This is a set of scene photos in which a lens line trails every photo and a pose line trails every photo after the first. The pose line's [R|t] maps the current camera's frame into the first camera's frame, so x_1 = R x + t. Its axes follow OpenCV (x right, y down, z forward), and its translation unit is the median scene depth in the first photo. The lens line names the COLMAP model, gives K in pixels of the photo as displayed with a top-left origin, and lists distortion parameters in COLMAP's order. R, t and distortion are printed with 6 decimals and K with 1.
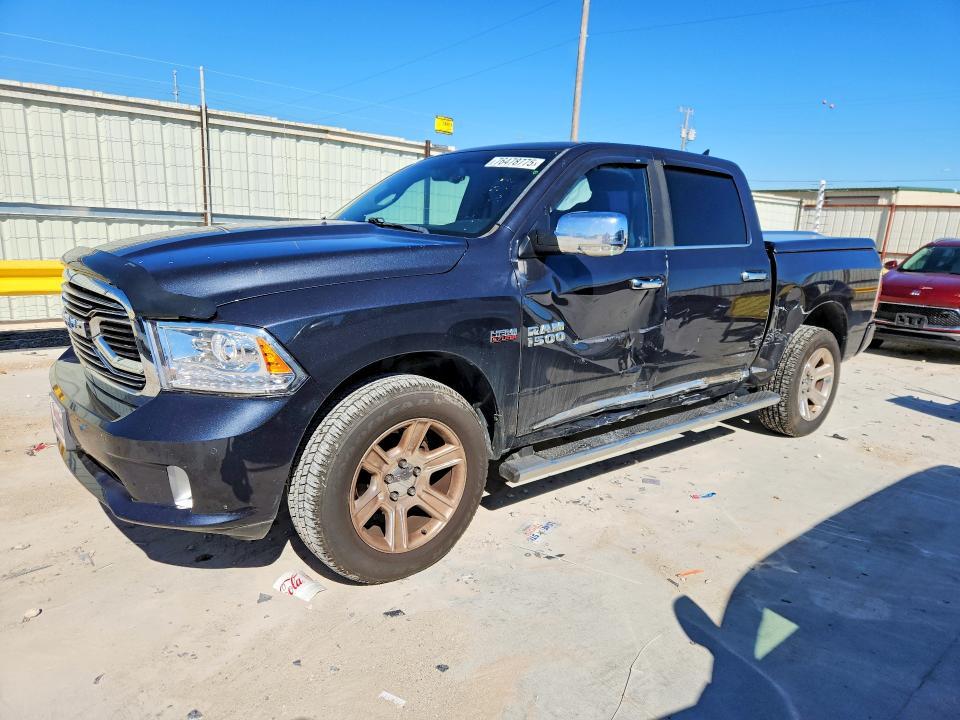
lens RADIAL K [[669.6, 0, 519.0], [0, 669.6, 400.9], [0, 0, 1]] dist [0.089939, -0.087367]
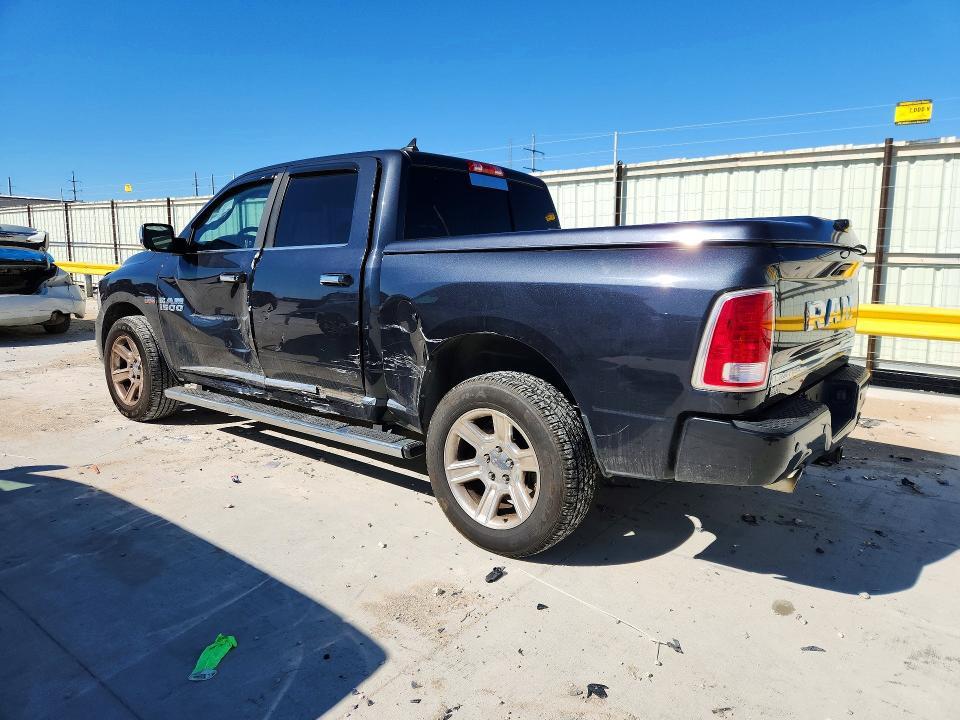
lens RADIAL K [[708.8, 0, 480.0], [0, 708.8, 360.0], [0, 0, 1]] dist [0.035442, -0.000444]
pose [[0.121374, 0.106439, -0.986883, 1.186161], [-0.249324, 0.965628, 0.073483, -0.183842], [0.960784, 0.237135, 0.143740, 0.984339]]
